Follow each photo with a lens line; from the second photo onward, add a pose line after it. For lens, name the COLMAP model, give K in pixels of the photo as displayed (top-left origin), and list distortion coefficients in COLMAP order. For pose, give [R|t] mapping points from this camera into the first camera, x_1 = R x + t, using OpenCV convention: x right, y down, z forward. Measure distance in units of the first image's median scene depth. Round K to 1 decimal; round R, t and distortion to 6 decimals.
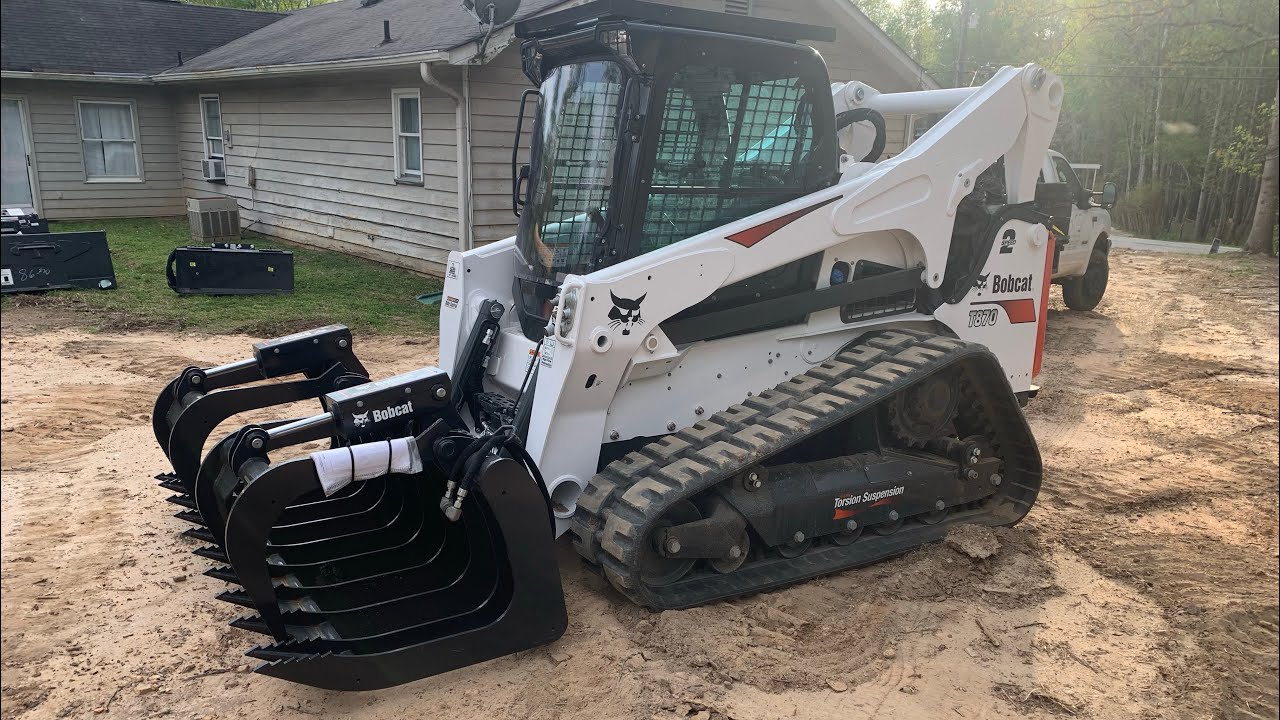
lens RADIAL K [[951.6, 0, 635.3], [0, 951.6, 409.5], [0, 0, 1]] dist [0.001608, -0.001699]
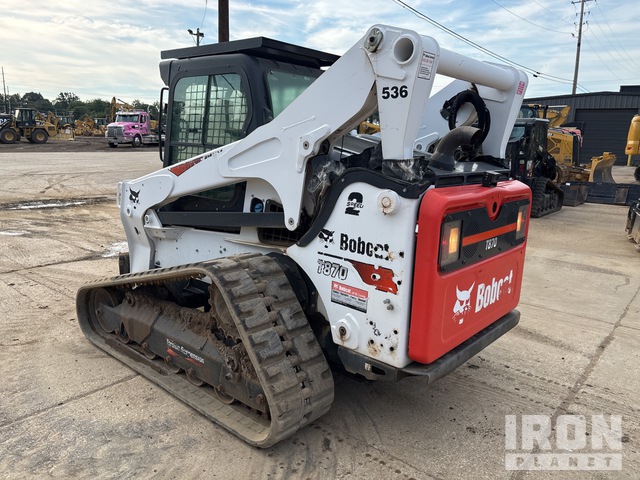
lens RADIAL K [[485.6, 0, 311.0], [0, 485.6, 236.5], [0, 0, 1]] dist [0.052133, -0.003858]
pose [[0.303156, 0.187328, -0.934347, 0.938954], [-0.256171, 0.960416, 0.109438, -0.202135], [0.917863, 0.206176, 0.339144, 0.846961]]
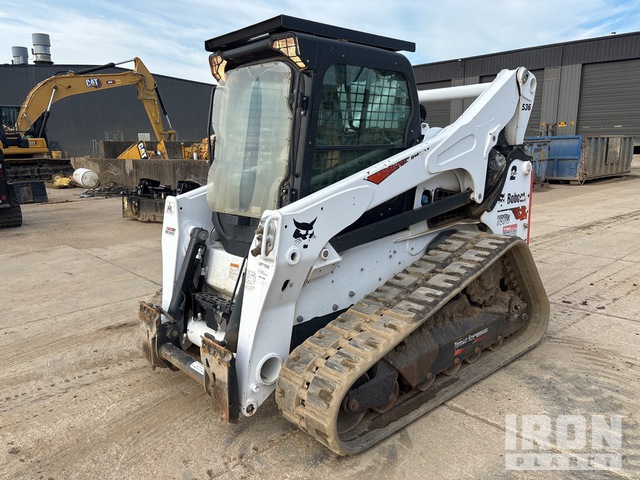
lens RADIAL K [[465.4, 0, 320.0], [0, 465.4, 240.0], [0, 0, 1]] dist [0.003403, 0.002273]
pose [[0.985146, -0.070104, 0.156760, -0.085643], [0.078336, 0.995820, -0.046960, -0.050756], [-0.152813, 0.058542, 0.986520, 0.271474]]
